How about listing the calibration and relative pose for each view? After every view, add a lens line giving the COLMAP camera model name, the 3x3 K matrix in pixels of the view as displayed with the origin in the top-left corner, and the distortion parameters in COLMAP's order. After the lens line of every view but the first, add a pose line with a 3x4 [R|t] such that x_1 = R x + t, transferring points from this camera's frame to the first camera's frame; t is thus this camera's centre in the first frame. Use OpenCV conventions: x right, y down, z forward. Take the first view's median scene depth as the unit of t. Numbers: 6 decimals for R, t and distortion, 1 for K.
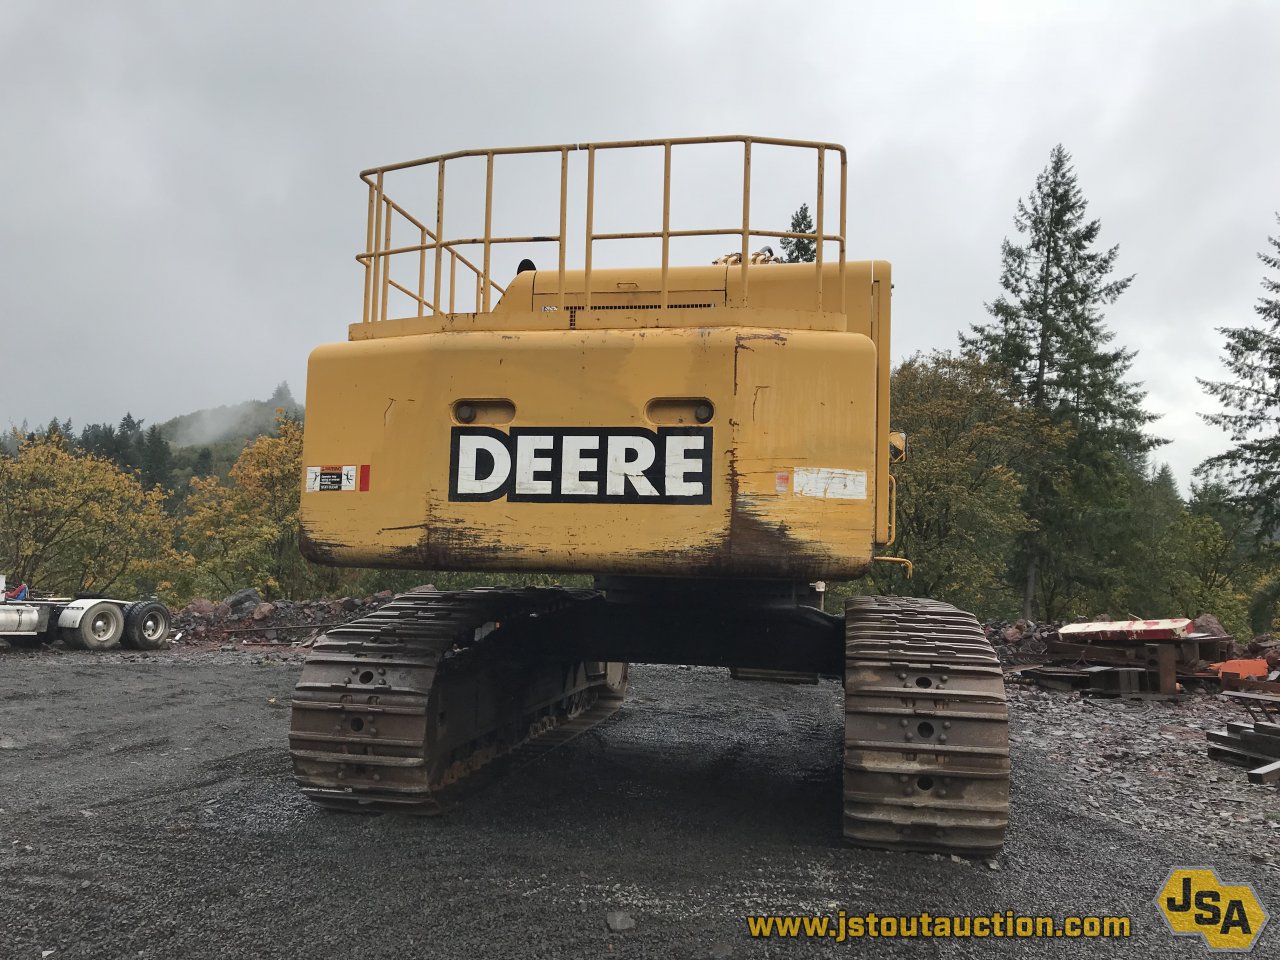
lens RADIAL K [[1056.3, 0, 640.0], [0, 1056.3, 480.0], [0, 0, 1]] dist [0.146334, -0.431473]
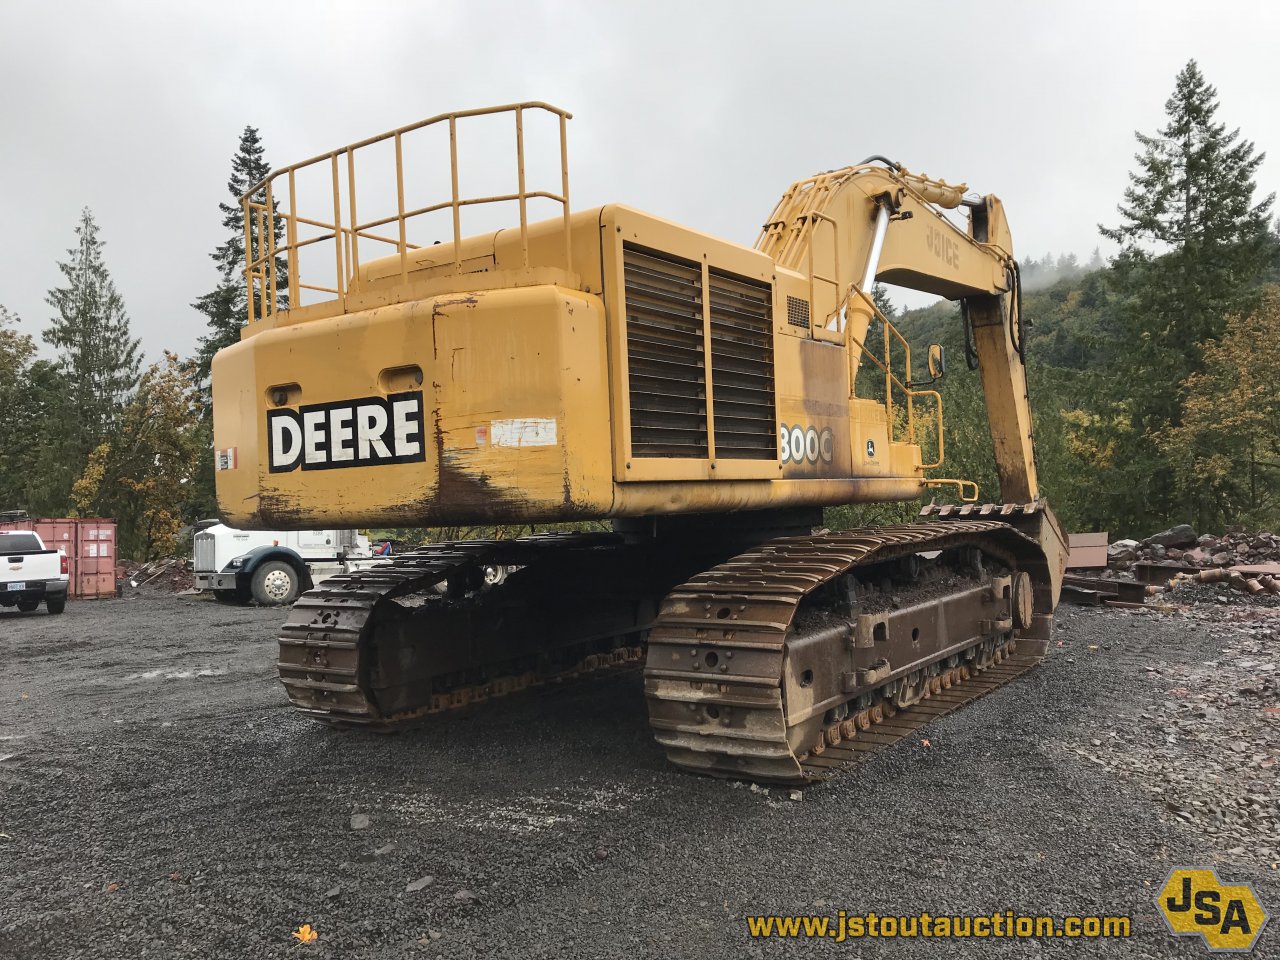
lens RADIAL K [[1056.3, 0, 640.0], [0, 1056.3, 480.0], [0, 0, 1]] dist [0.146334, -0.431473]
pose [[0.912936, -0.069788, -0.402091, 0.691382], [0.095489, 0.994449, 0.044205, 0.014434], [0.396774, -0.078751, 0.914532, 0.071768]]
